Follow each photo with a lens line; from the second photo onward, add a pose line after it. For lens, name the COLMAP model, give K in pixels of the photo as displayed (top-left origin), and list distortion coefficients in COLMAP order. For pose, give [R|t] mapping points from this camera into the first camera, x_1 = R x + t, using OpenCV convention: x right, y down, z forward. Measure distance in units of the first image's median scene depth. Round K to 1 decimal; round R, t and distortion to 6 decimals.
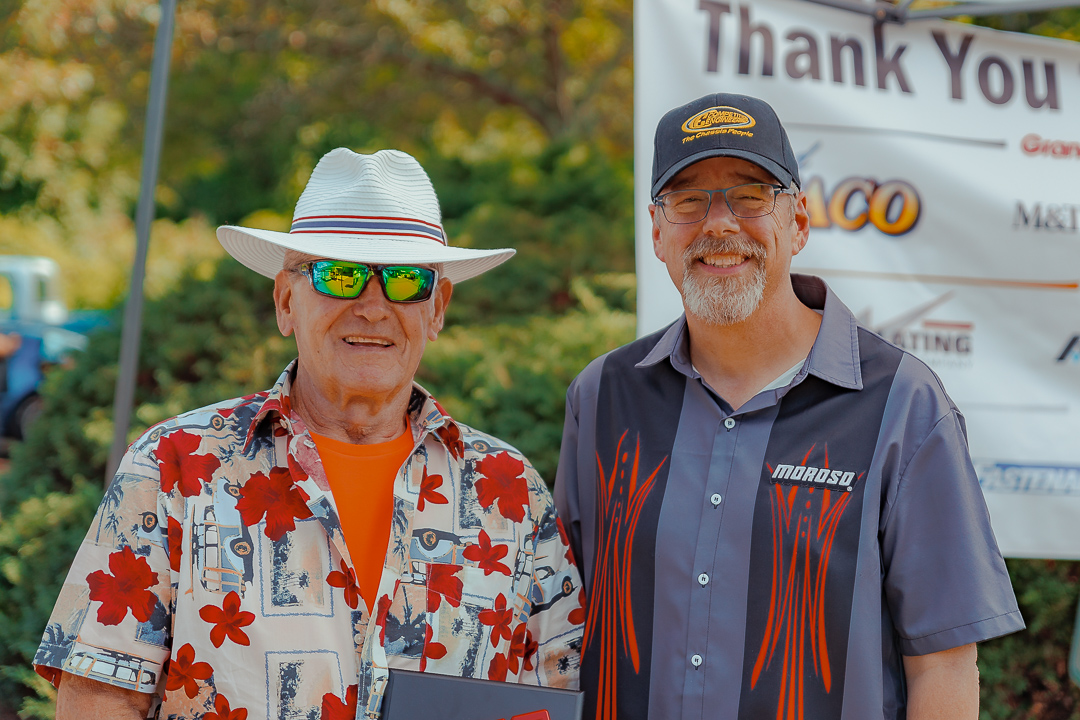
lens RADIAL K [[2244.6, 0, 540.5], [0, 2244.6, 364.7], [0, 0, 1]] dist [0.170957, 0.000000]
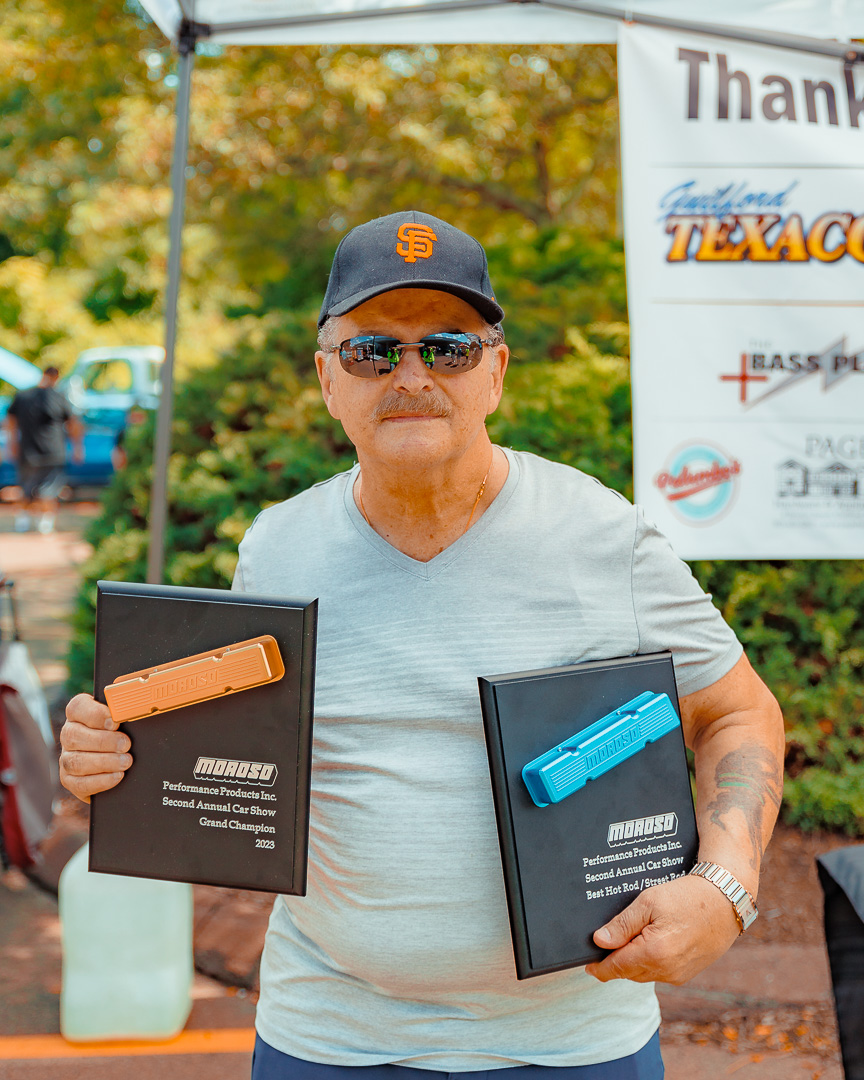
lens RADIAL K [[1685.3, 0, 428.9], [0, 1685.3, 540.5], [0, 0, 1]] dist [-0.269308, 0.000000]
pose [[0.997116, -0.031690, -0.068954, -0.000759], [0.036509, 0.996893, 0.069796, 0.006857], [0.066528, -0.072112, 0.995175, 0.138997]]
